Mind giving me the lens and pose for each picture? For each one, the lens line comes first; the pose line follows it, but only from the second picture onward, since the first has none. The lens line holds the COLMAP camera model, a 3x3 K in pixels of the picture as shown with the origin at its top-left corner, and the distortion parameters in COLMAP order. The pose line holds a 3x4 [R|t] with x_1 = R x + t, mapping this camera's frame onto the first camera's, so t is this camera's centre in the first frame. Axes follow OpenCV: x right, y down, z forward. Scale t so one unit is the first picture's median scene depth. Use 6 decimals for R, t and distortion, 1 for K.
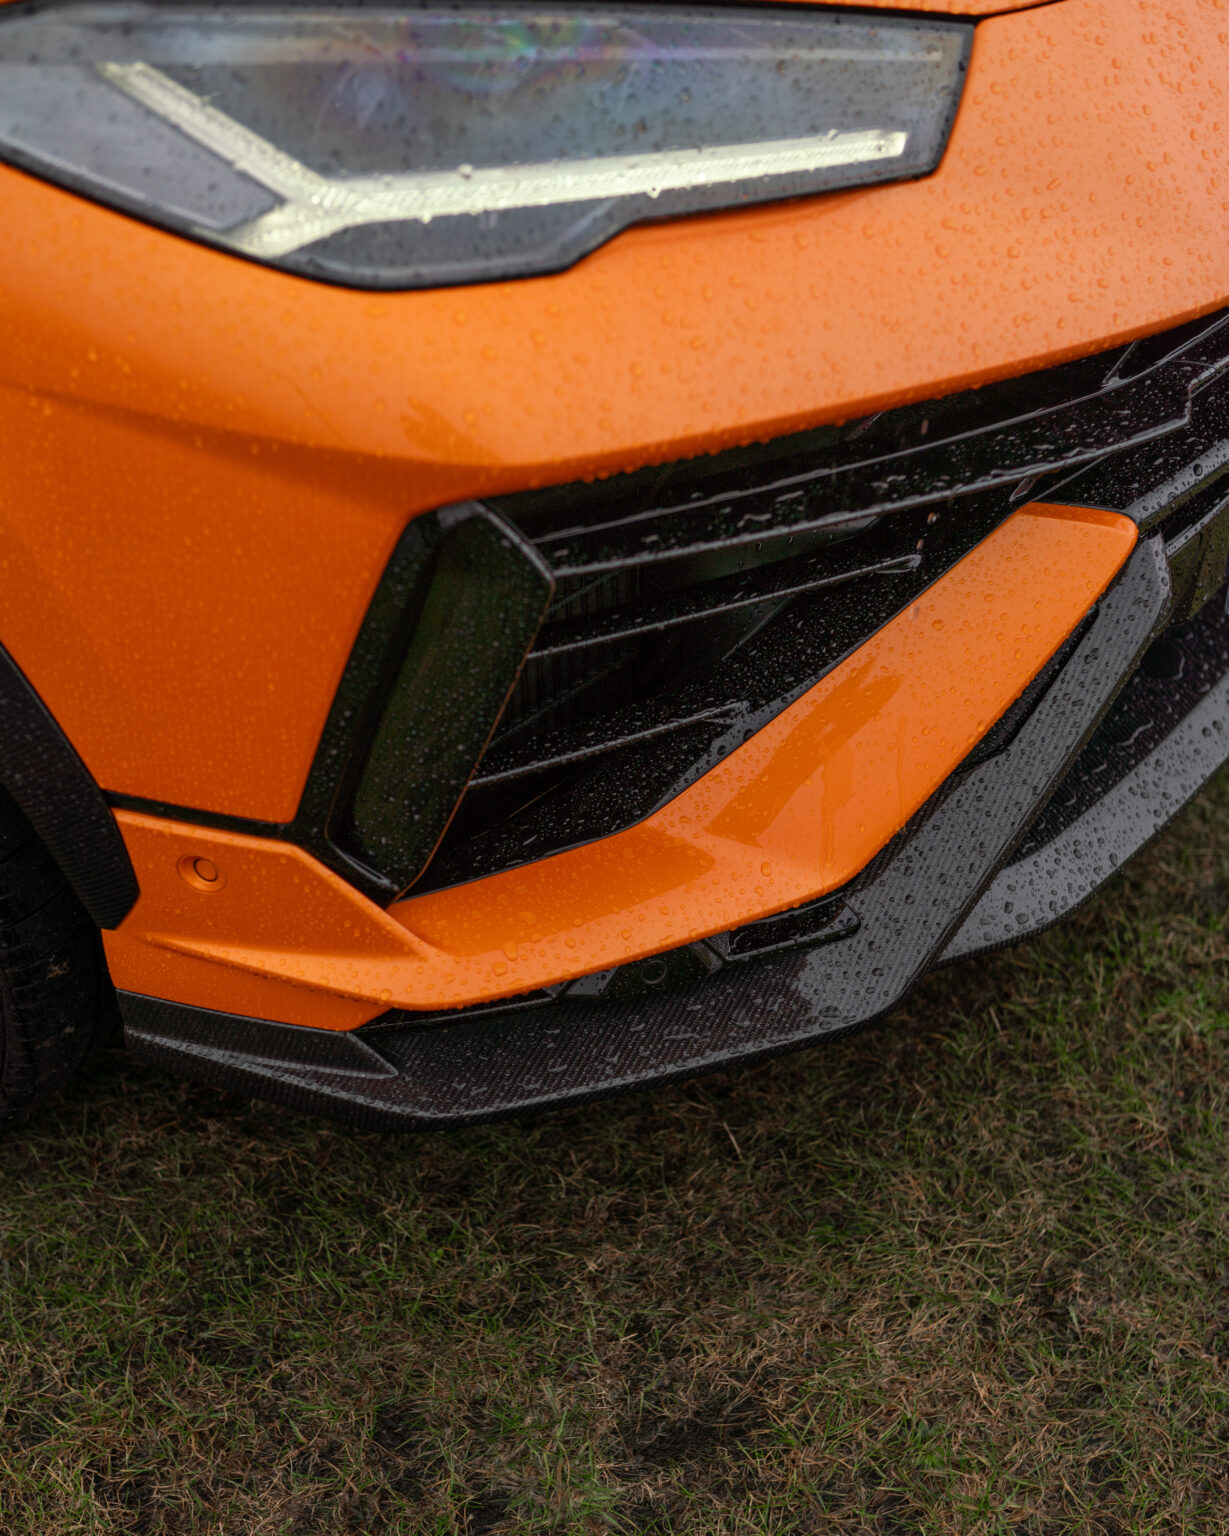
lens RADIAL K [[1795.0, 0, 610.9], [0, 1795.0, 771.0], [0, 0, 1]] dist [-0.027898, 0.000000]
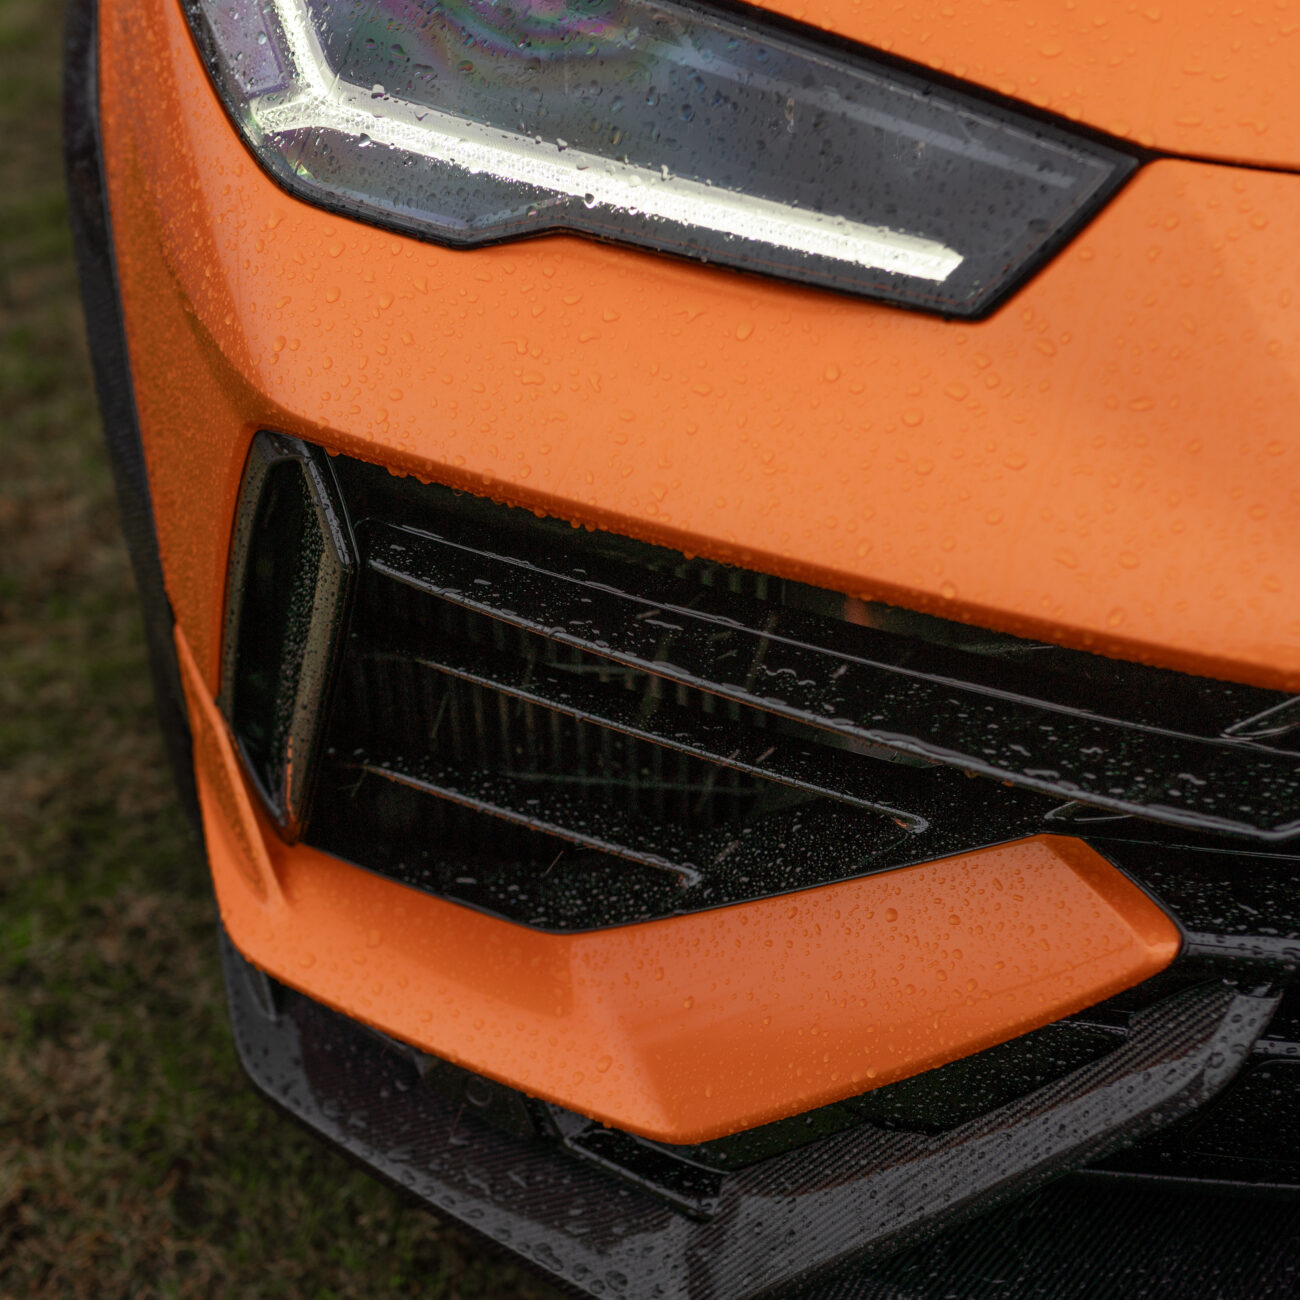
lens RADIAL K [[1914.8, 0, 649.8], [0, 1914.8, 649.0], [0, 0, 1]] dist [-0.034820, 0.000000]
pose [[0.610132, 0.441859, -0.657647, 0.617516], [-0.511545, 0.853547, 0.098894, -0.211195], [0.605030, 0.276077, 0.746807, 0.346003]]
